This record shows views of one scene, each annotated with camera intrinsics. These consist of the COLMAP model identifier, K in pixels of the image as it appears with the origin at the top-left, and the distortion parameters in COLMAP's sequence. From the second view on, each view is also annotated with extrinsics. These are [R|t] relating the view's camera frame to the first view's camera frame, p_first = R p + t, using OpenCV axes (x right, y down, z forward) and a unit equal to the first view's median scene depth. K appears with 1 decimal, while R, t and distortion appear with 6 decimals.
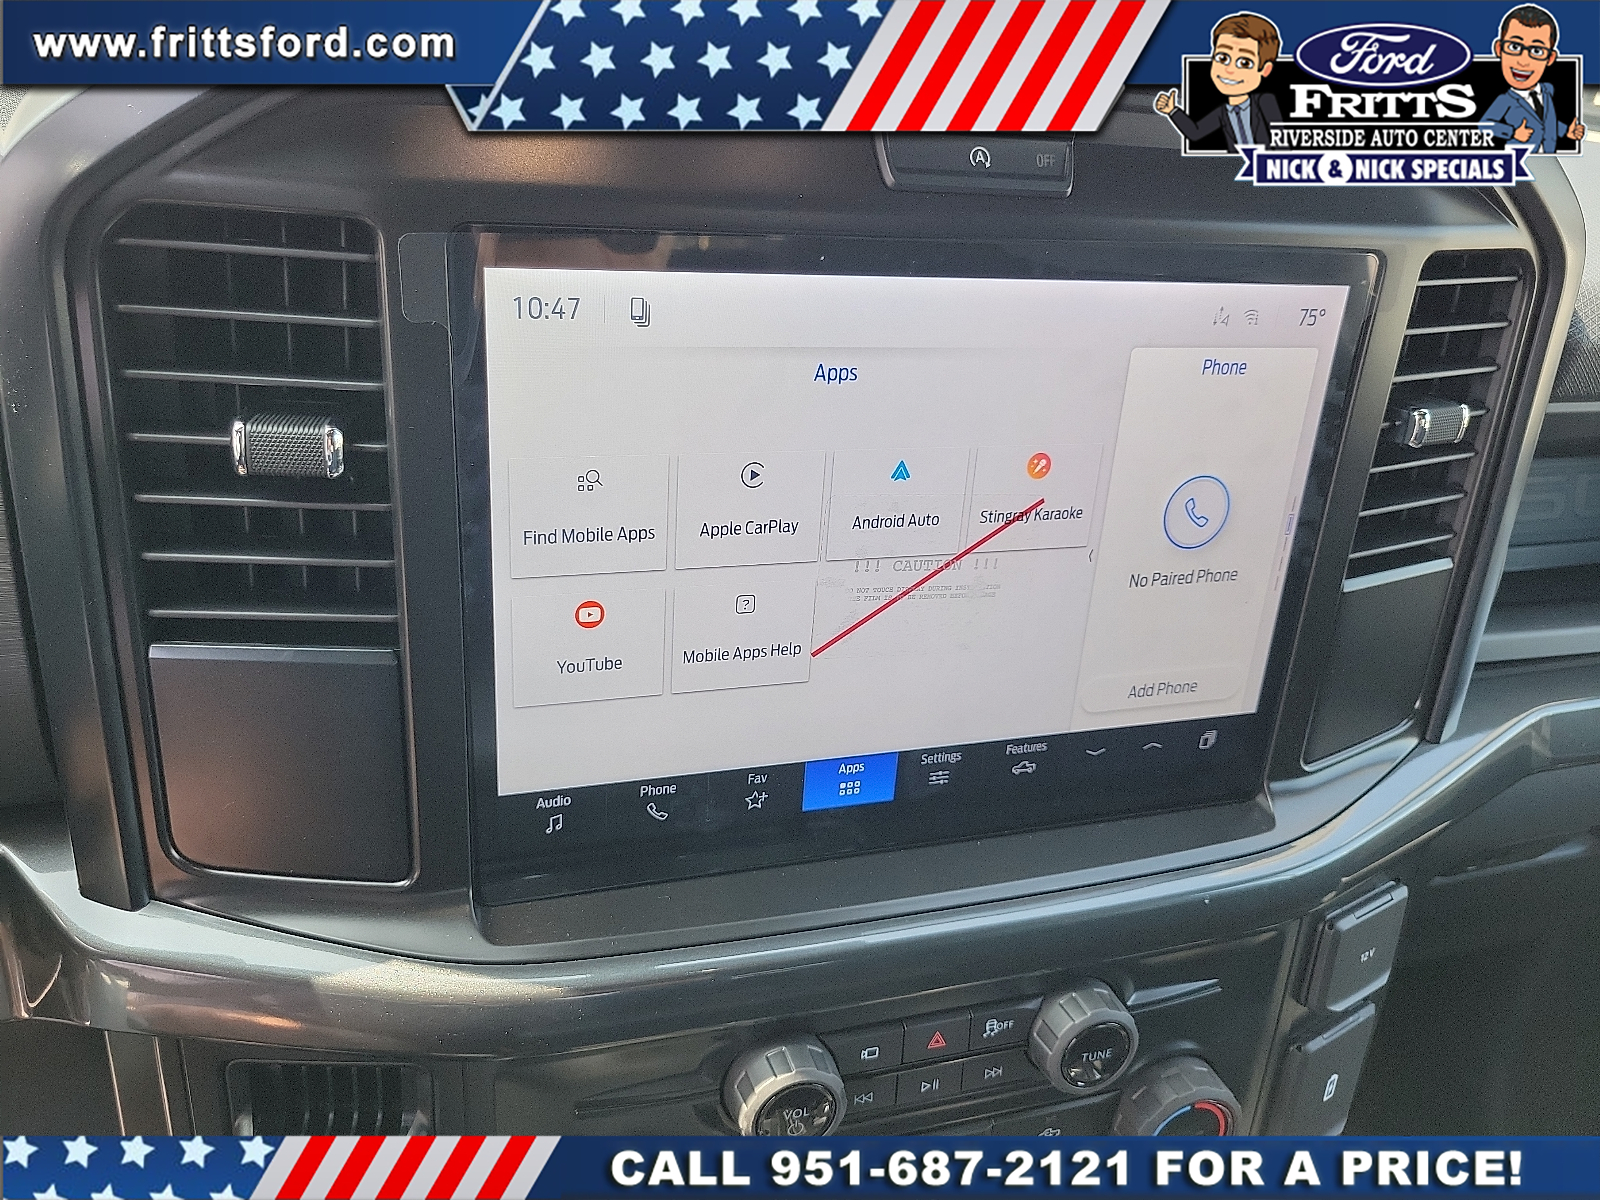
lens RADIAL K [[1229.1, 0, 795.8], [0, 1229.1, 594.2], [0, 0, 1]] dist [0.023046, 0.001650]
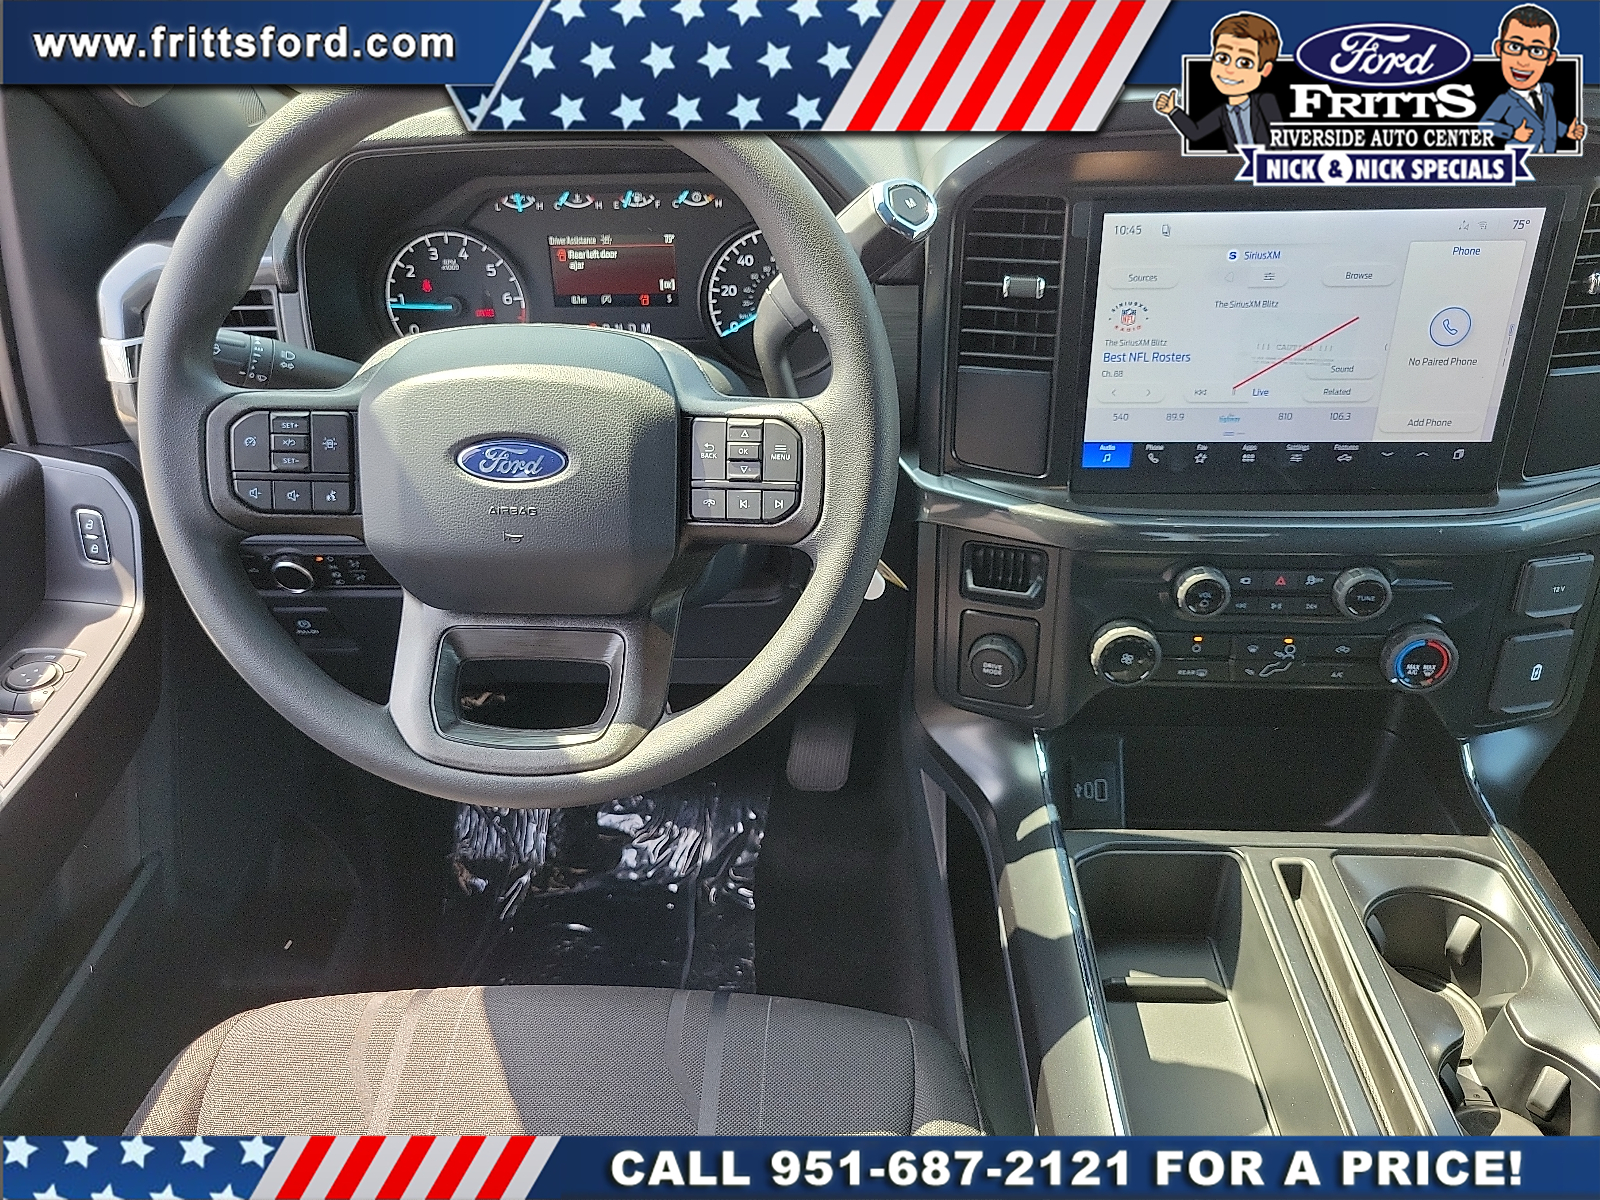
lens RADIAL K [[1229.1, 0, 793.2], [0, 1229.1, 597.0], [0, 0, 1]] dist [0.023046, 0.001650]
pose [[0.918509, 0.096938, -0.383334, 0.153851], [-0.068313, 0.993808, 0.087629, 0.251154], [0.389454, -0.054301, 0.919444, -1.206720]]
